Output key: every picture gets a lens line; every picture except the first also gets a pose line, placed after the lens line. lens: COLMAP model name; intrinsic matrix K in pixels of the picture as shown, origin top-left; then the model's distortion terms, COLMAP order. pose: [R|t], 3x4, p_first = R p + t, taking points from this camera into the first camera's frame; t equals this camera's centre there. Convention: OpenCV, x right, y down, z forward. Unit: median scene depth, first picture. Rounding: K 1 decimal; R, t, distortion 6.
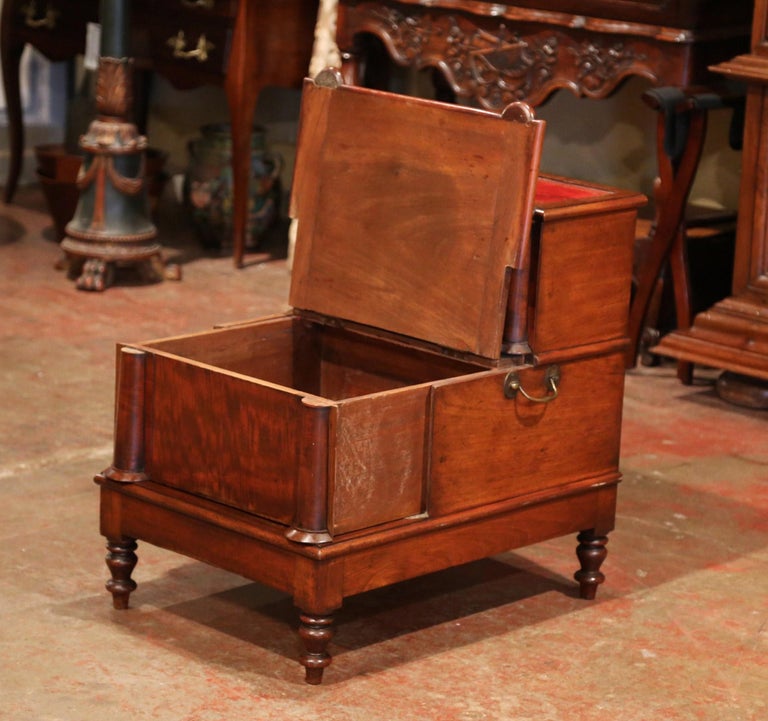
lens RADIAL K [[2901.9, 0, 363.9], [0, 2901.9, 375.3], [0, 0, 1]] dist [0.430694, 2.355240]
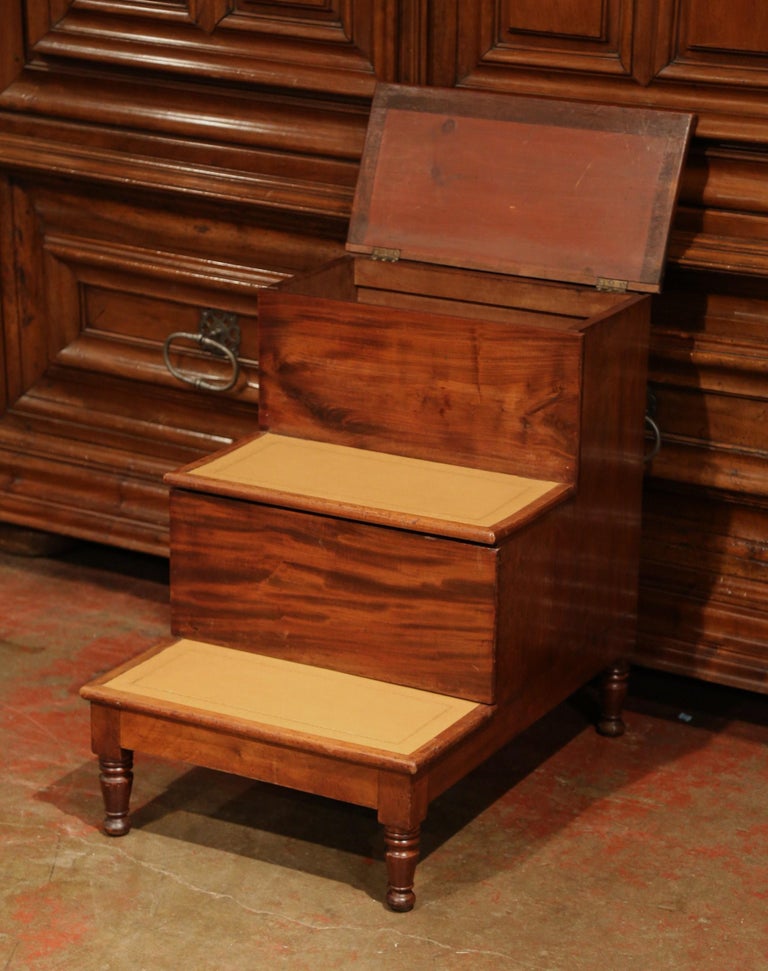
lens RADIAL K [[2684.3, 0, 384.0], [0, 2684.3, 485.5], [0, 0, 1]] dist [0.428387, 1.201494]
pose [[0.973188, -0.101670, 0.206322, 0.080625], [0.083694, 0.992041, 0.094077, -0.076752], [-0.214244, -0.074287, 0.973951, 0.256395]]
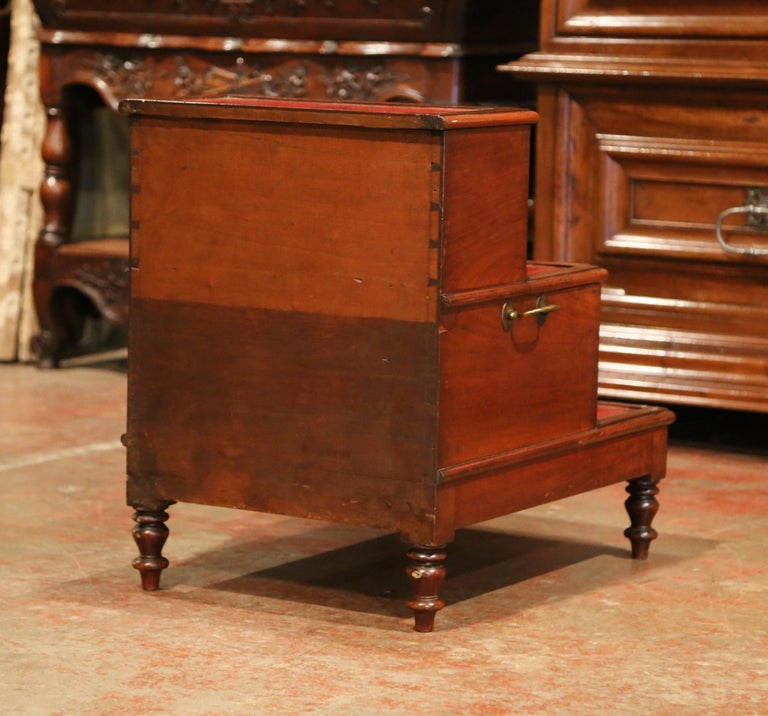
lens RADIAL K [[2993.7, 0, 359.4], [0, 2993.7, 358.1], [0, 0, 1]] dist [0.517597, 3.993348]
pose [[0.979390, -0.042856, 0.197379, -0.124560], [0.066180, 0.991374, -0.113127, 0.096837], [-0.190829, 0.123858, 0.973778, 0.094526]]
